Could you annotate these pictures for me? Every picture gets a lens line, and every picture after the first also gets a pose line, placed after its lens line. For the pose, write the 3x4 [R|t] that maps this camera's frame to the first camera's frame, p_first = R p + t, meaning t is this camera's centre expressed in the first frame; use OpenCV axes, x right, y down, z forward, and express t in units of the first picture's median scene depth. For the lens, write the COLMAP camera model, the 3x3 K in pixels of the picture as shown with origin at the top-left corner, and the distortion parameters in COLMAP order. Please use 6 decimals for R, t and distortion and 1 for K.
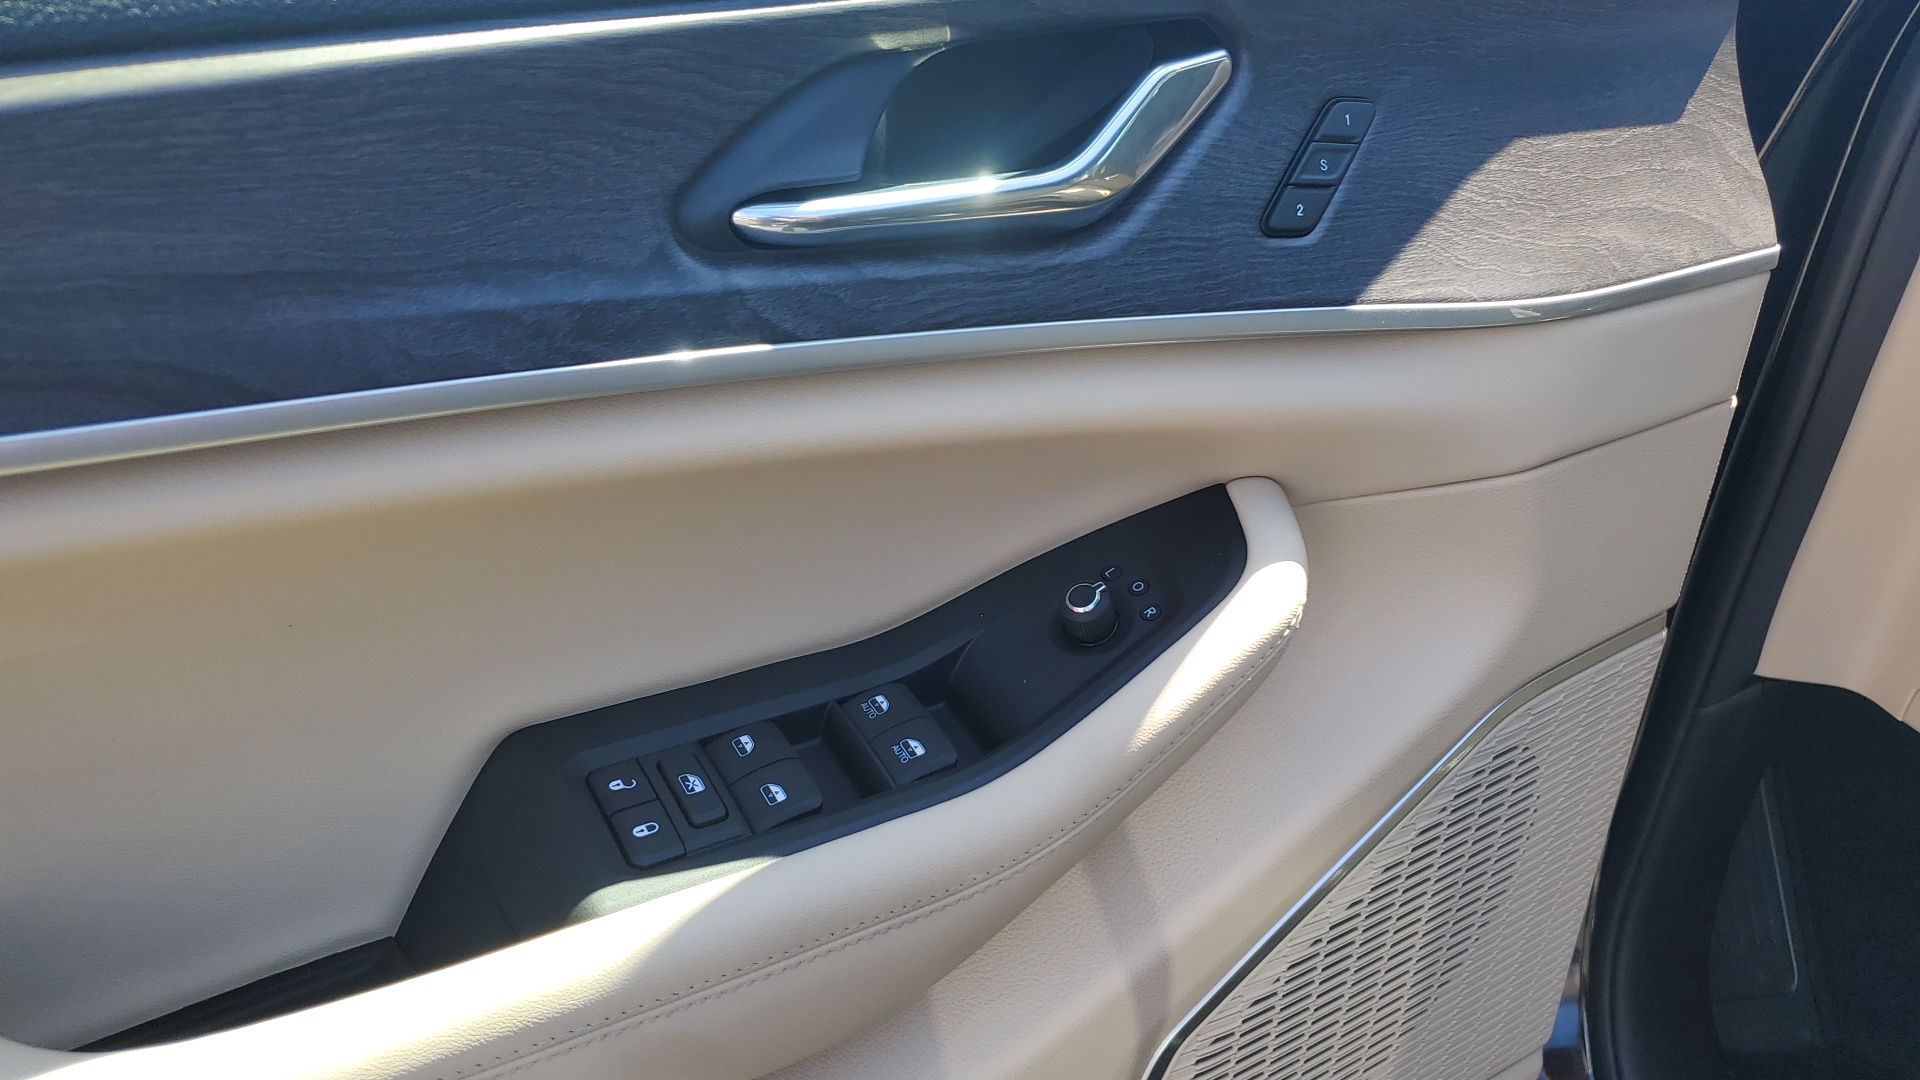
lens RADIAL K [[1489.3, 0, 968.6], [0, 1489.3, 554.4], [0, 0, 1]] dist [0.049131, -0.082410]
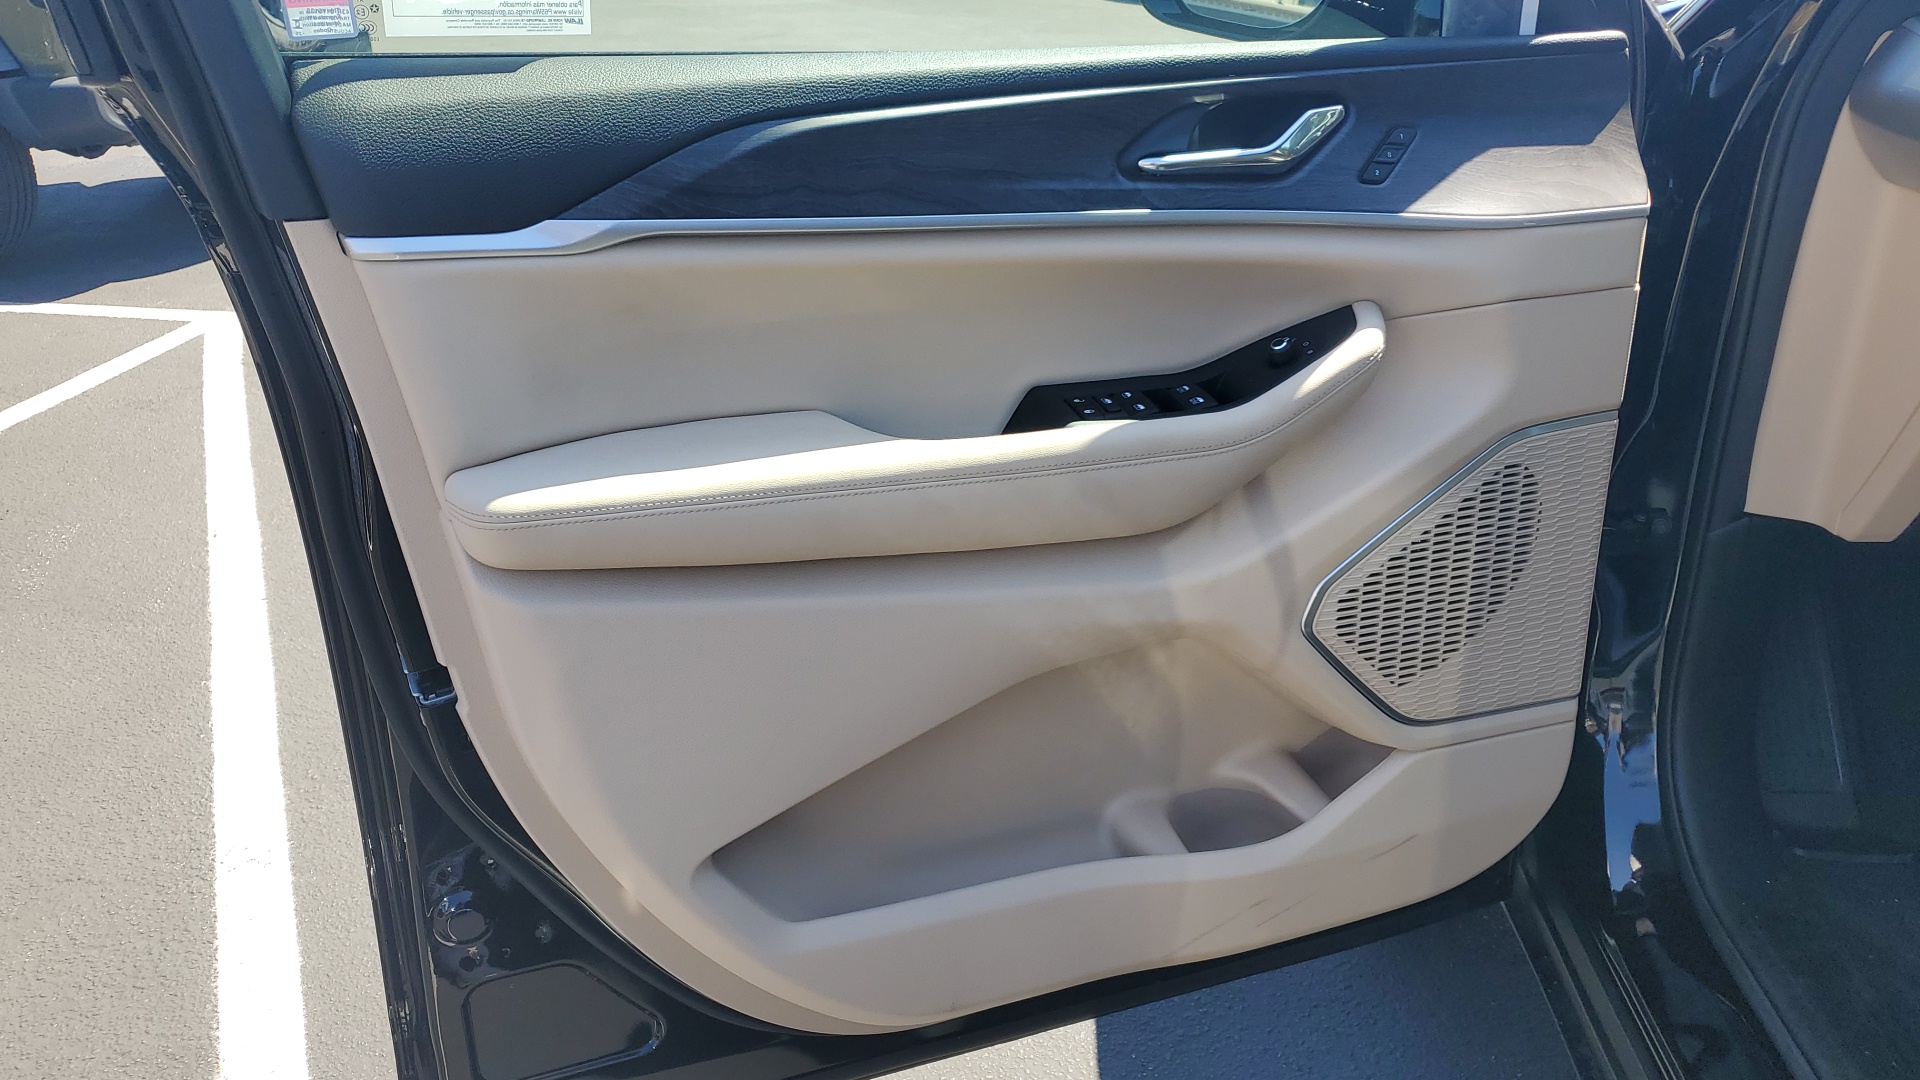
lens RADIAL K [[1515.7, 0, 960.0], [0, 1515.7, 540.0], [0, 0, 1]] dist [0.056082, -0.059151]
pose [[0.975210, 0.033261, -0.218769, 0.126734], [-0.063132, 0.989370, -0.131003, 0.693341], [0.212086, 0.141567, 0.966943, -1.366103]]
